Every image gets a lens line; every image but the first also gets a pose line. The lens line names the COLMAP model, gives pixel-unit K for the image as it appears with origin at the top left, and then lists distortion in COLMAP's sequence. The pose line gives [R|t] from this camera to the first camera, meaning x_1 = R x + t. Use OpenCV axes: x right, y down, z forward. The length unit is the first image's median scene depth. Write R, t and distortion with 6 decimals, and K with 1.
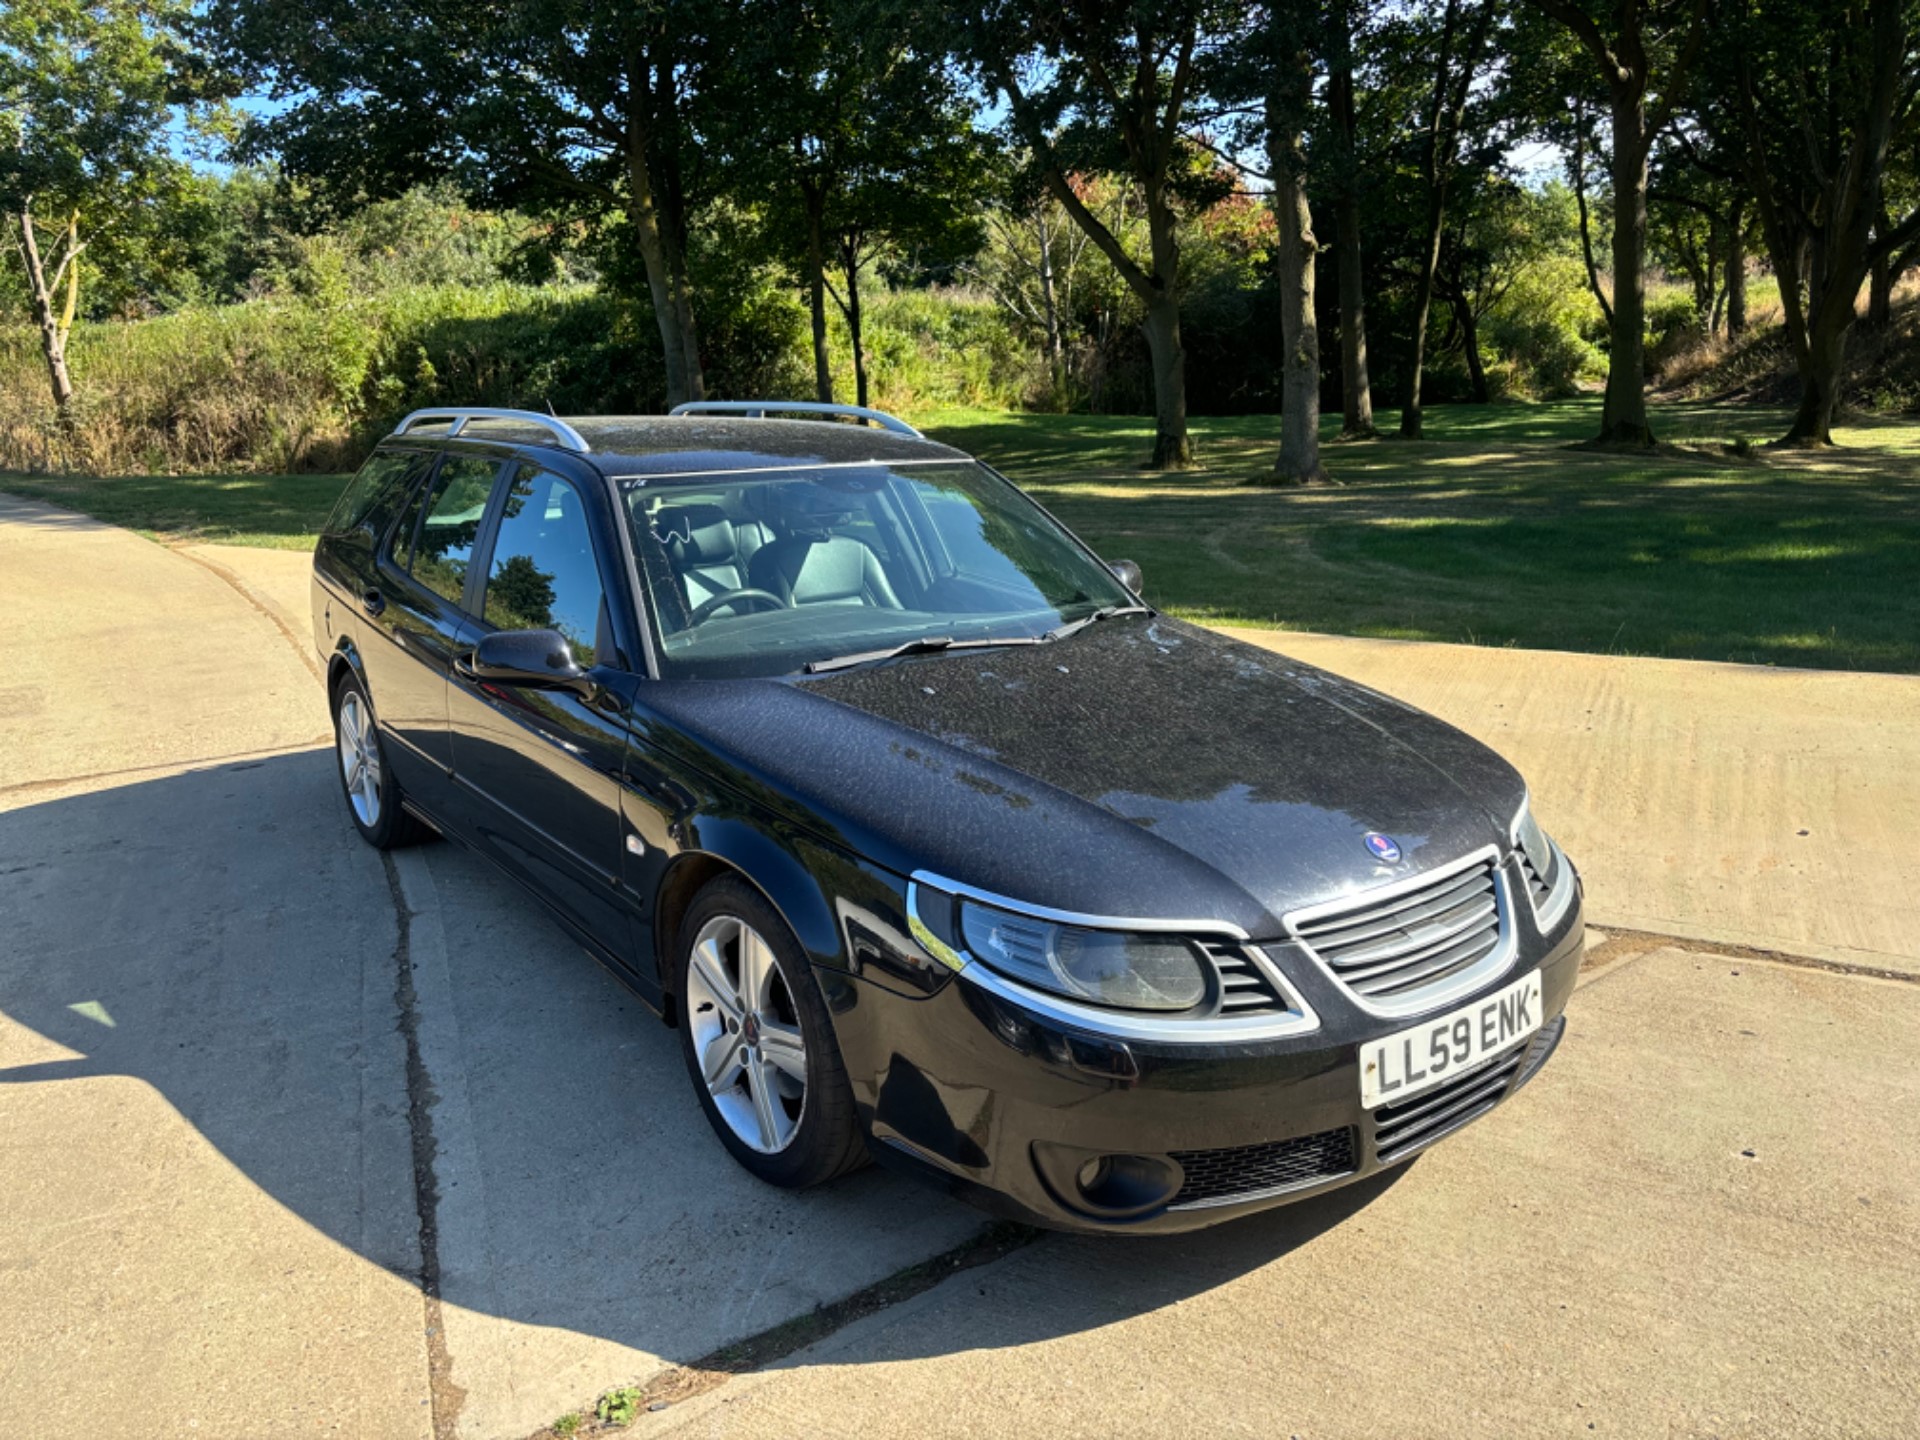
lens RADIAL K [[1490.7, 0, 967.8], [0, 1490.7, 719.2], [0, 0, 1]] dist [0.043995, -0.051839]
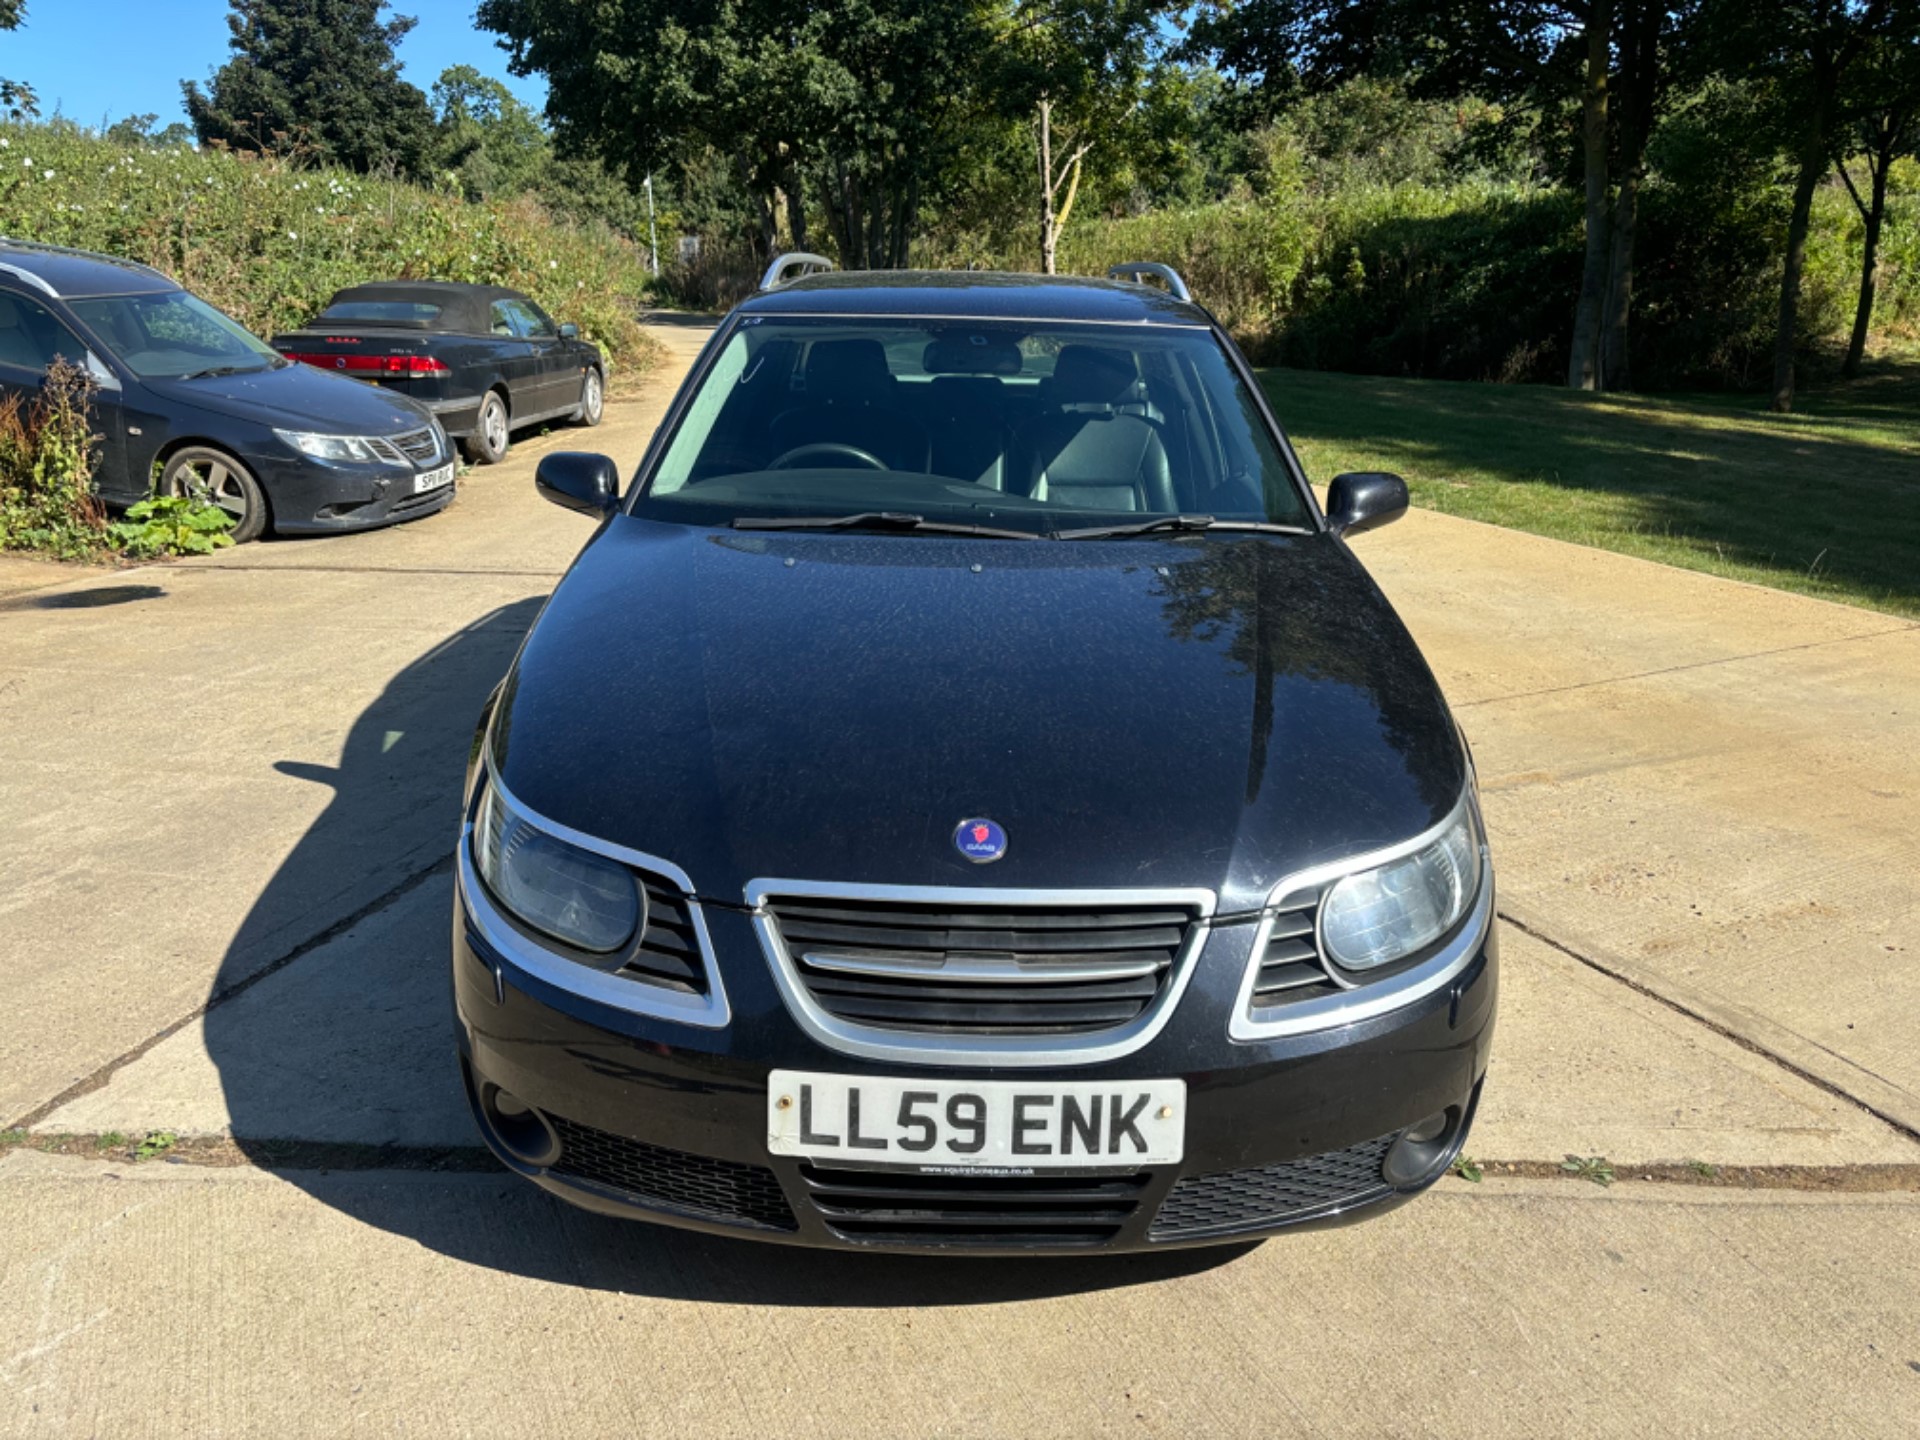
lens RADIAL K [[1490.7, 0, 964.7], [0, 1490.7, 721.2], [0, 0, 1]] dist [0.043995, -0.051839]
pose [[0.786958, 0.206796, -0.581319, 0.079906], [-0.174186, 0.978298, 0.112211, -0.005953], [0.591908, 0.012953, 0.805901, 0.048344]]
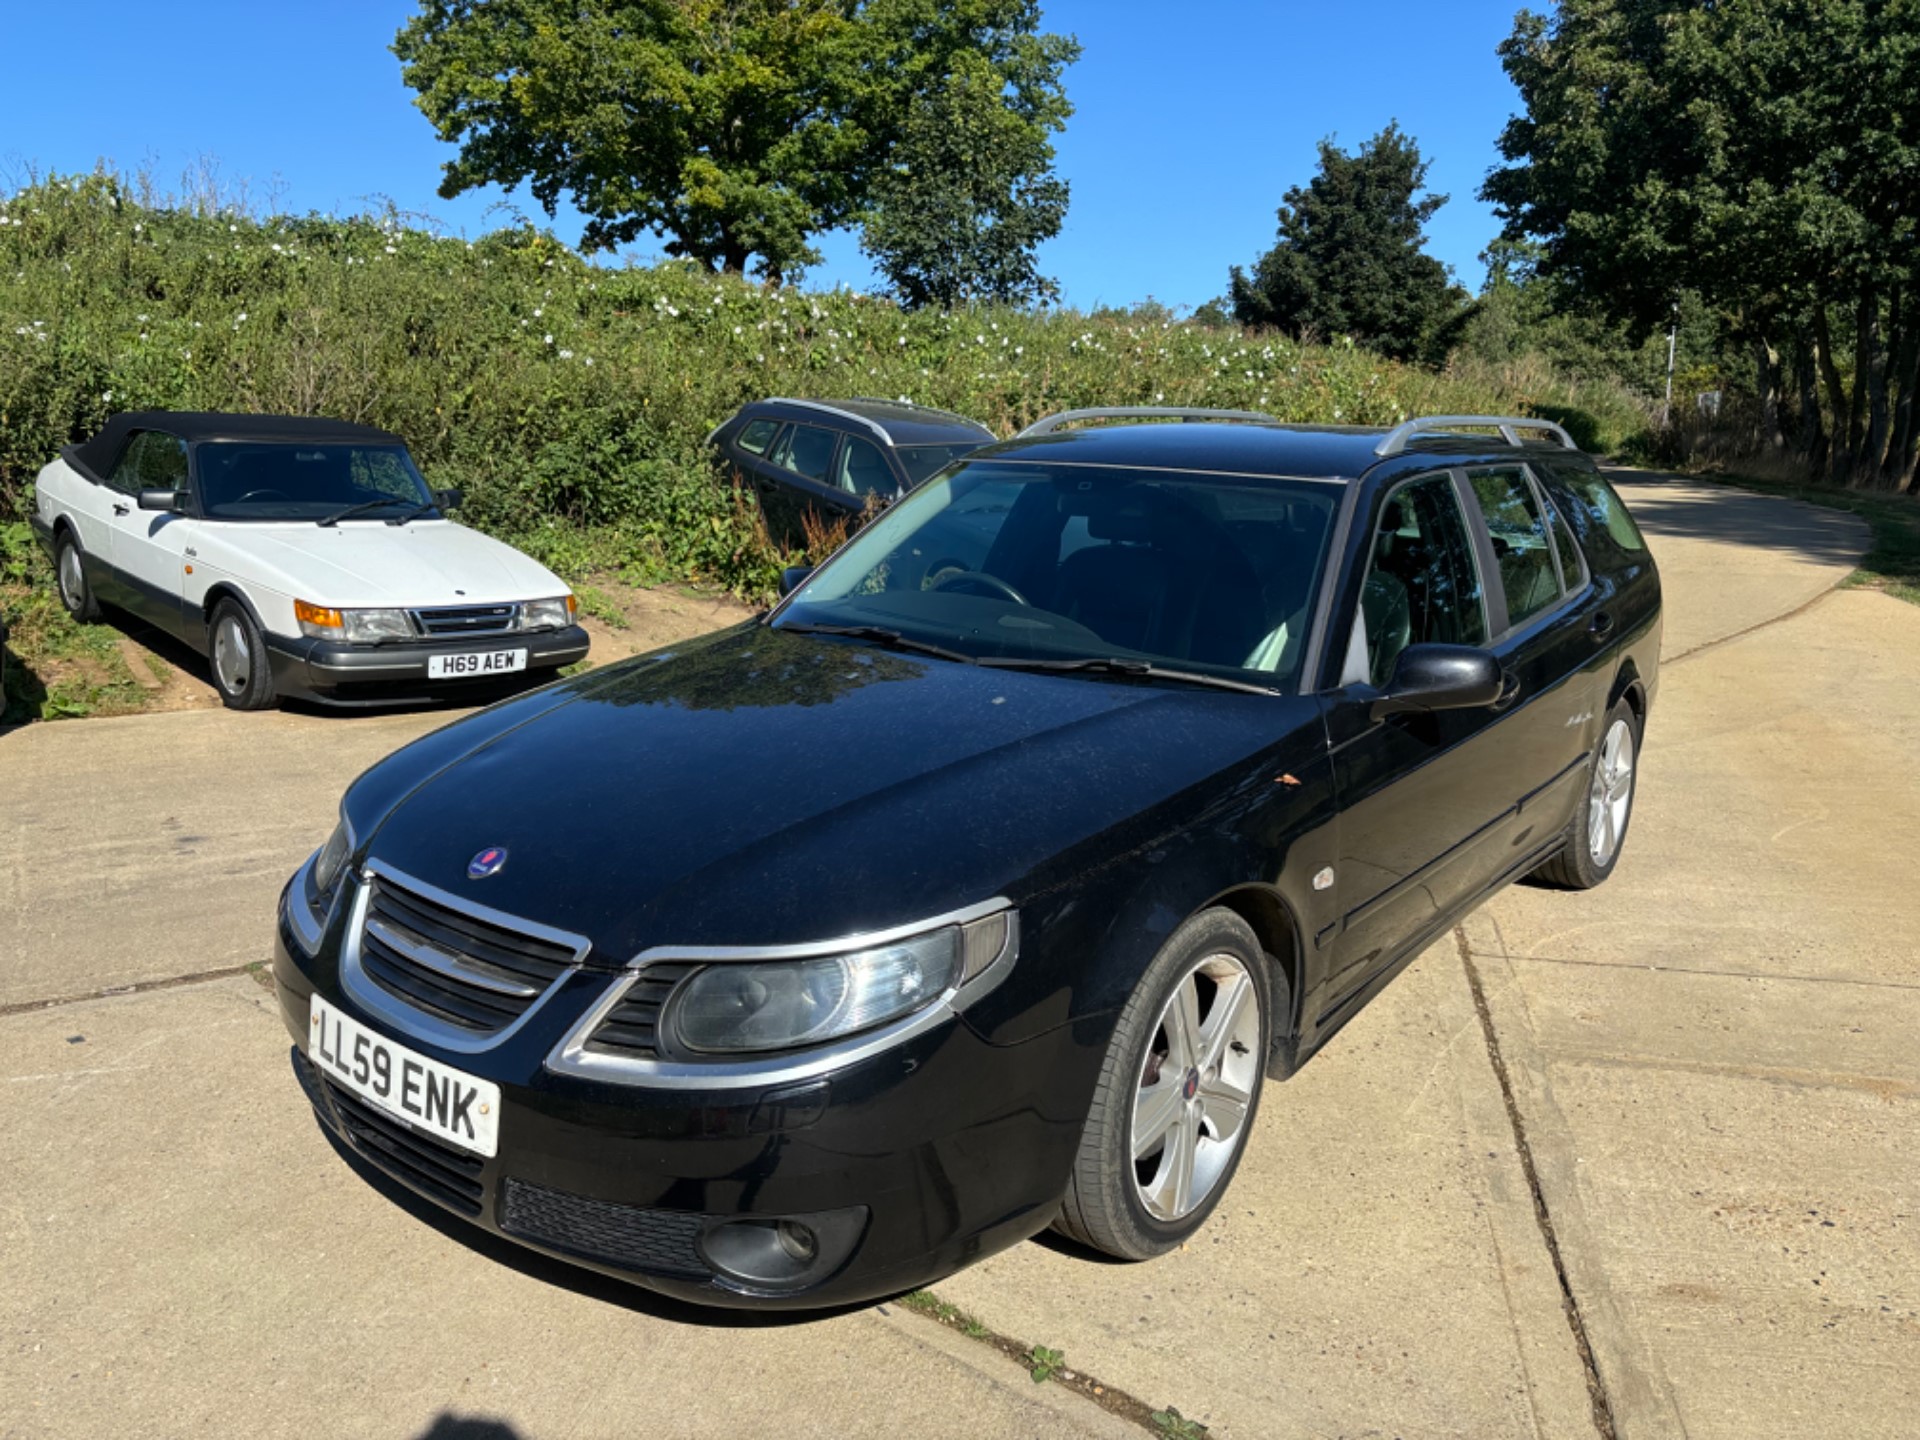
lens RADIAL K [[1490.7, 0, 956.2], [0, 1490.7, 717.0], [0, 0, 1]] dist [0.043995, -0.051839]
pose [[0.216526, 0.217659, -0.951704, 0.138154], [-0.249505, 0.954795, 0.161599, -0.025004], [0.943856, 0.202465, 0.261045, 0.119242]]
